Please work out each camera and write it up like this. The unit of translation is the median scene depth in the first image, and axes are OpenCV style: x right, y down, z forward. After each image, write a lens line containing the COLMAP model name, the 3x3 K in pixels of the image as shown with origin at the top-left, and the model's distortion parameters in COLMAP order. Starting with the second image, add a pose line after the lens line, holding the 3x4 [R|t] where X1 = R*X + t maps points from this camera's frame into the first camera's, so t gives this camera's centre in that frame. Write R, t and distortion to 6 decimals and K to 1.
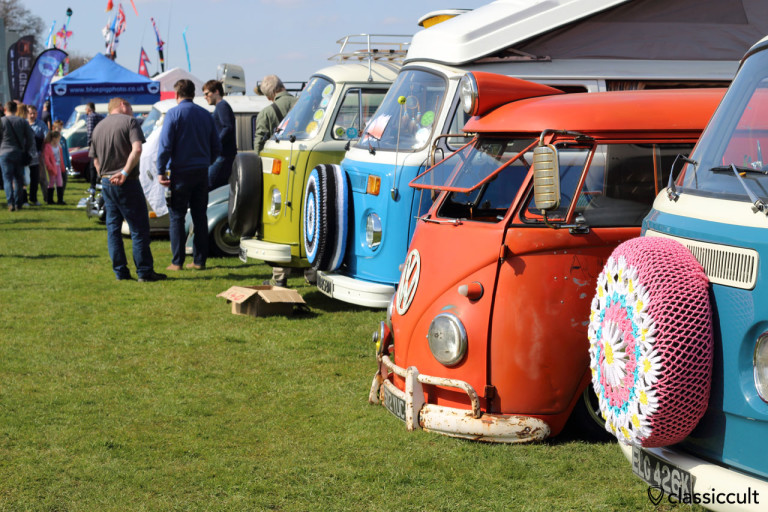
lens RADIAL K [[1710.2, 0, 383.5], [0, 1710.2, 255.9], [0, 0, 1]] dist [-0.120280, 0.000000]
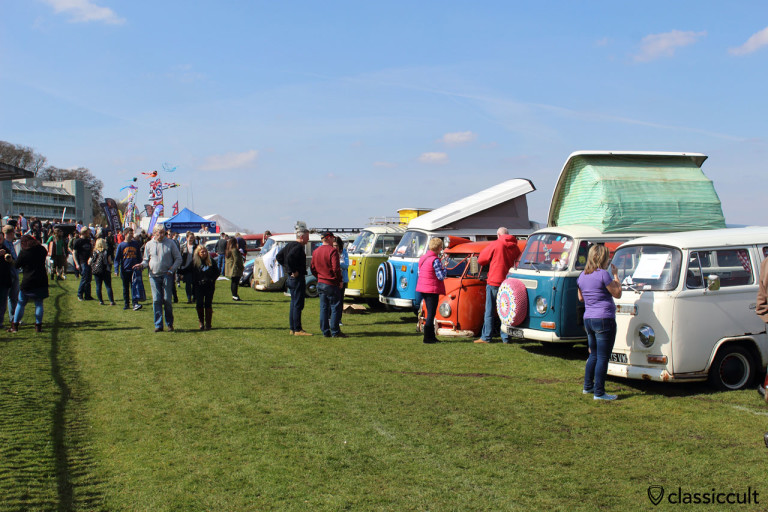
lens RADIAL K [[1233.9, 0, 384.4], [0, 1233.9, 255.9], [0, 0, 1]] dist [-0.085389, 0.000000]
pose [[0.988077, 0.004133, 0.153903, -0.496166], [0.005056, 0.998229, -0.059269, 0.089353], [-0.153875, 0.059340, 0.986307, -1.575537]]
